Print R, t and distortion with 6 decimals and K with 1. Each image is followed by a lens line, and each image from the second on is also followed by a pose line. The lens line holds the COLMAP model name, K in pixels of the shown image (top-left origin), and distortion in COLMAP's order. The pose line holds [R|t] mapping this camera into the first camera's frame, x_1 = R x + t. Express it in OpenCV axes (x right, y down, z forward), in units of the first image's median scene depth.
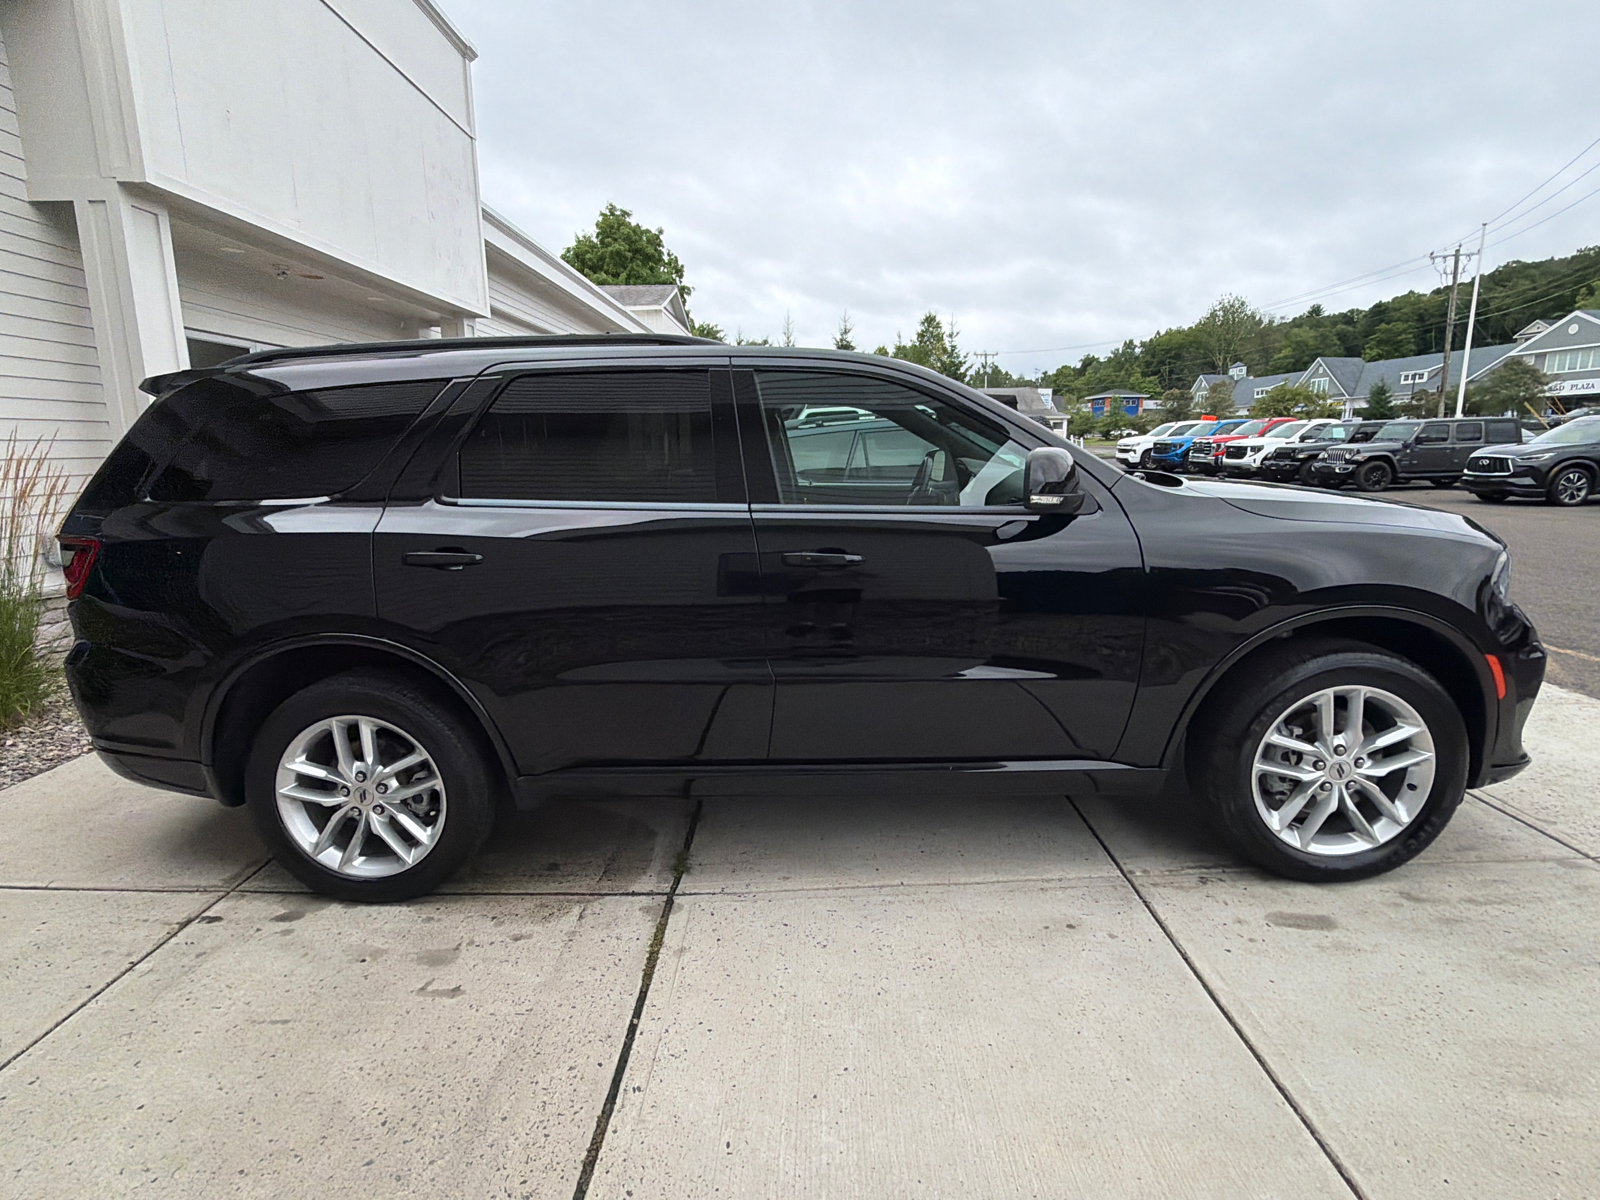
lens RADIAL K [[809.1, 0, 796.8], [0, 809.1, 599.4], [0, 0, 1]] dist [0.001346, -0.001779]
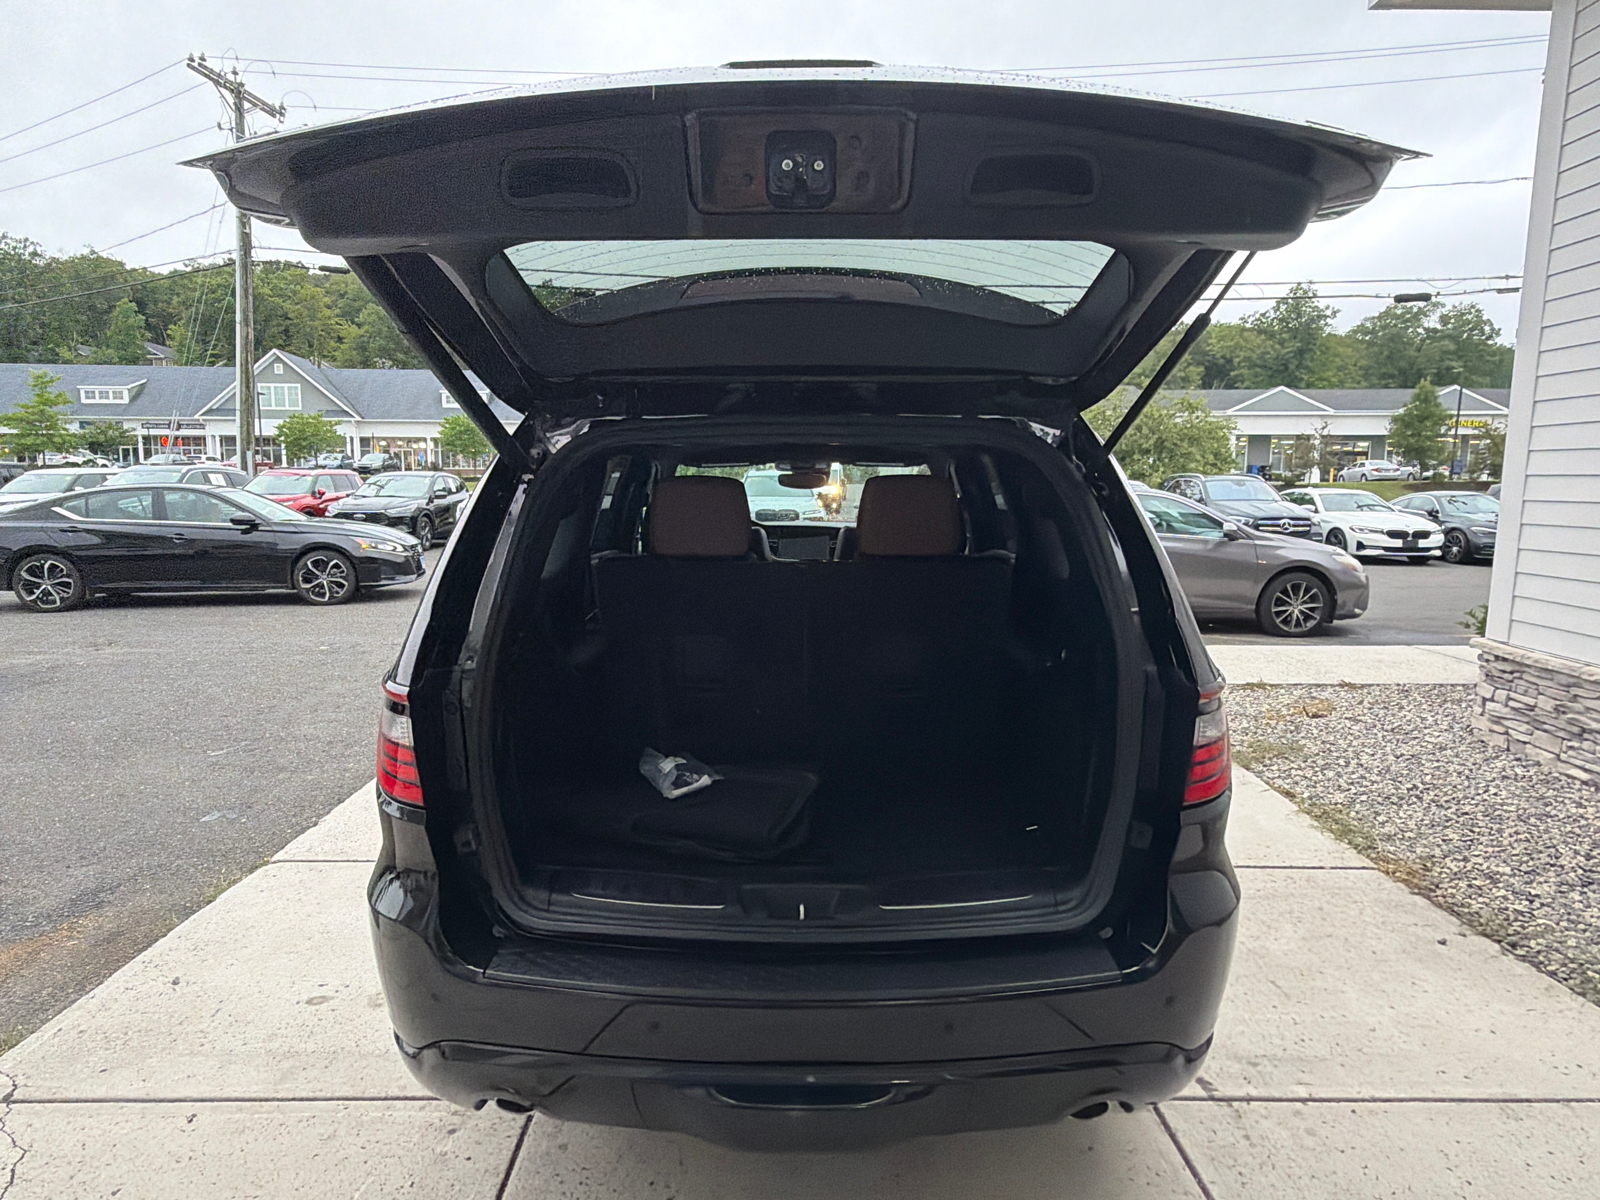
lens RADIAL K [[930.2, 0, 797.9], [0, 930.2, 601.8], [0, 0, 1]] dist [-0.001285, 0.002117]
pose [[-0.022390, -0.114344, 0.993189, -1.602837], [0.182452, 0.976287, 0.116512, -0.269961], [-0.982960, 0.183818, -0.000997, 1.322130]]
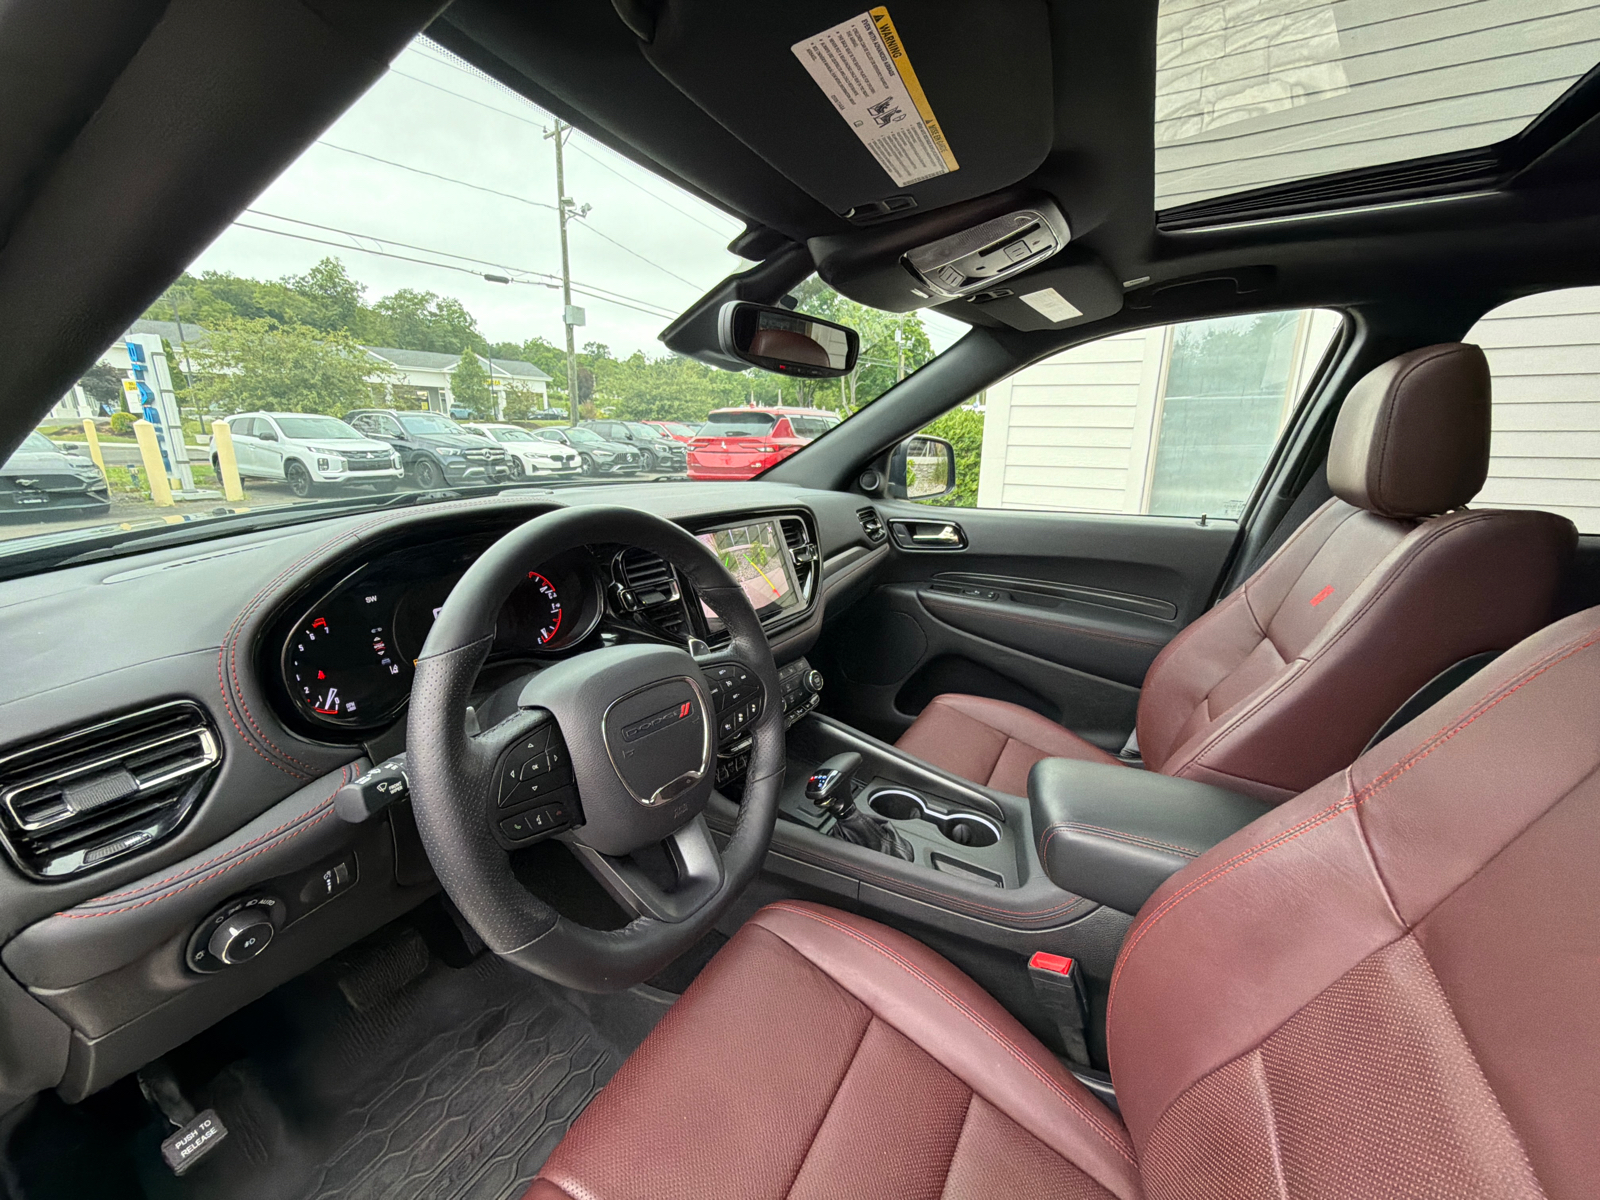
lens RADIAL K [[636.7, 0, 799.5], [0, 636.7, 601.4], [0, 0, 1]] dist [-0.000900, 0.000386]
pose [[-0.895073, -0.112944, 0.431379, 0.044581], [0.085241, 0.906216, 0.414134, -0.300986], [-0.437696, 0.407452, -0.801502, 1.585025]]
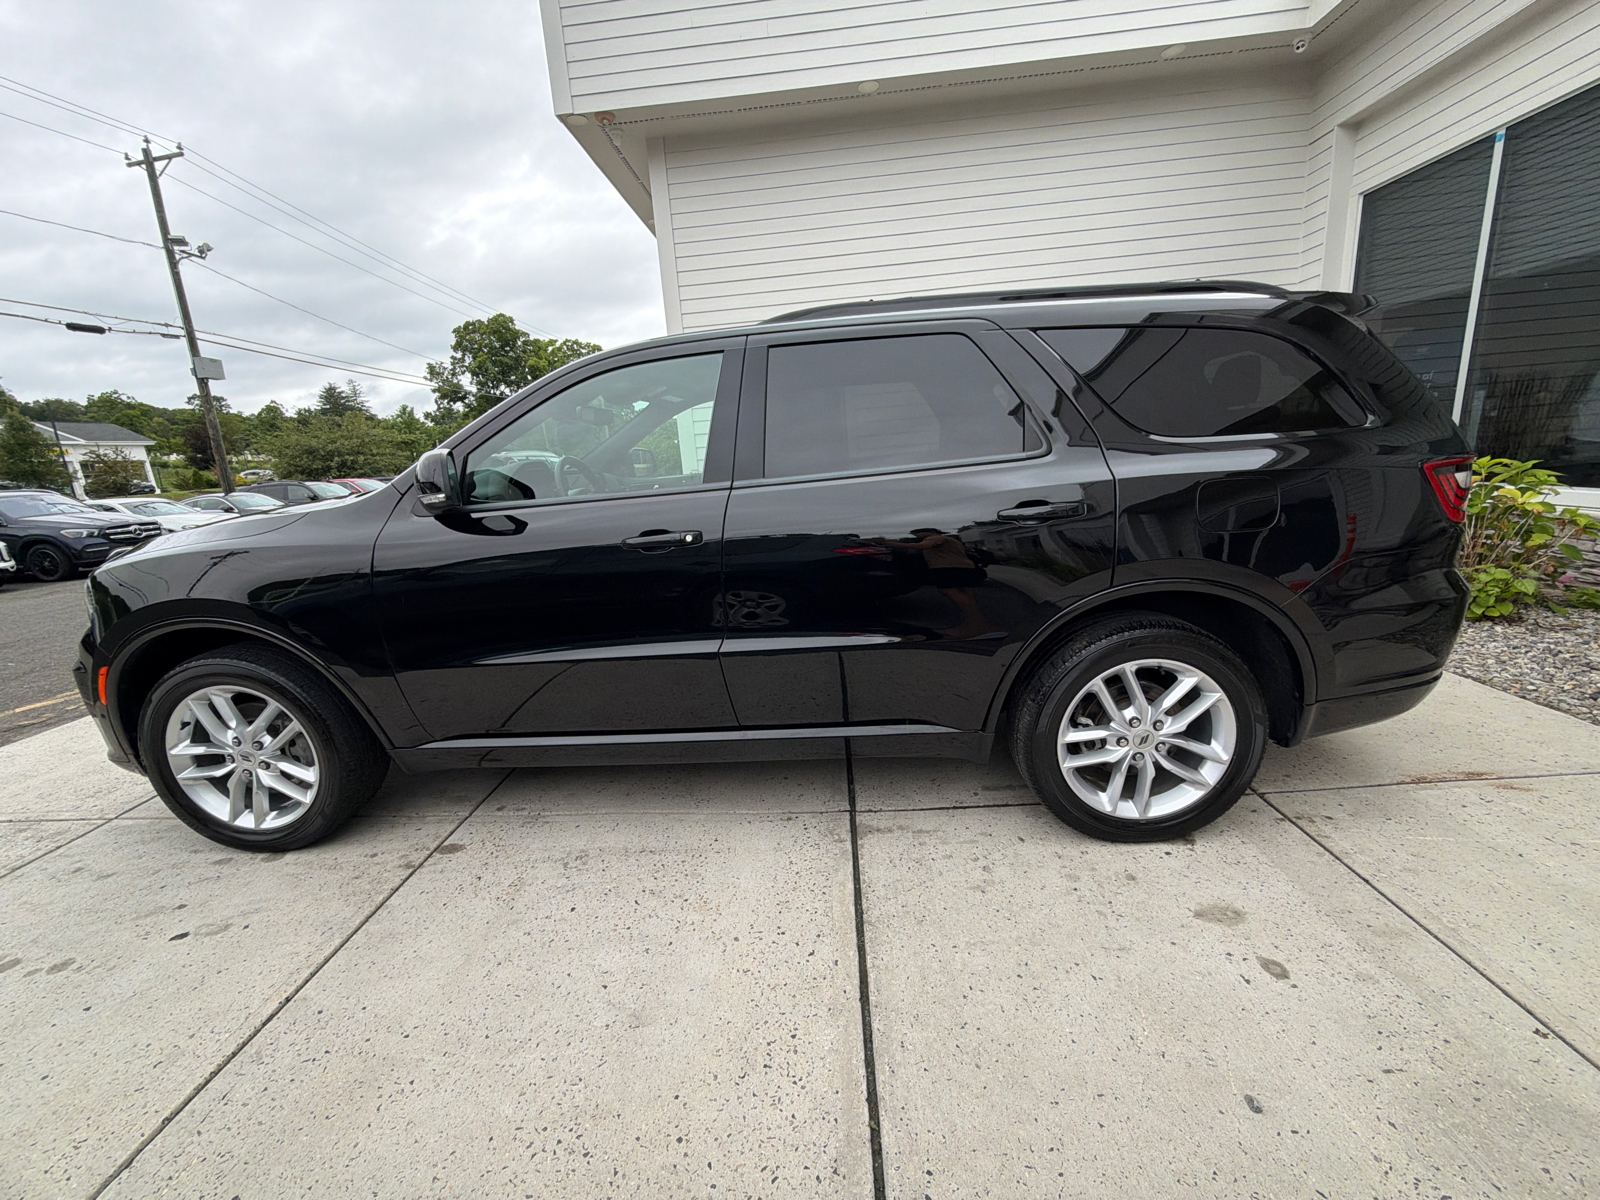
lens RADIAL K [[637.5, 0, 799.0], [0, 637.5, 597.6], [0, 0, 1]] dist [0.001336, -0.000035]
pose [[-0.995790, 0.078862, 0.046722, -0.144711], [0.090978, 0.912506, 0.398817, -0.409594], [-0.011182, 0.401389, -0.915840, 2.398575]]
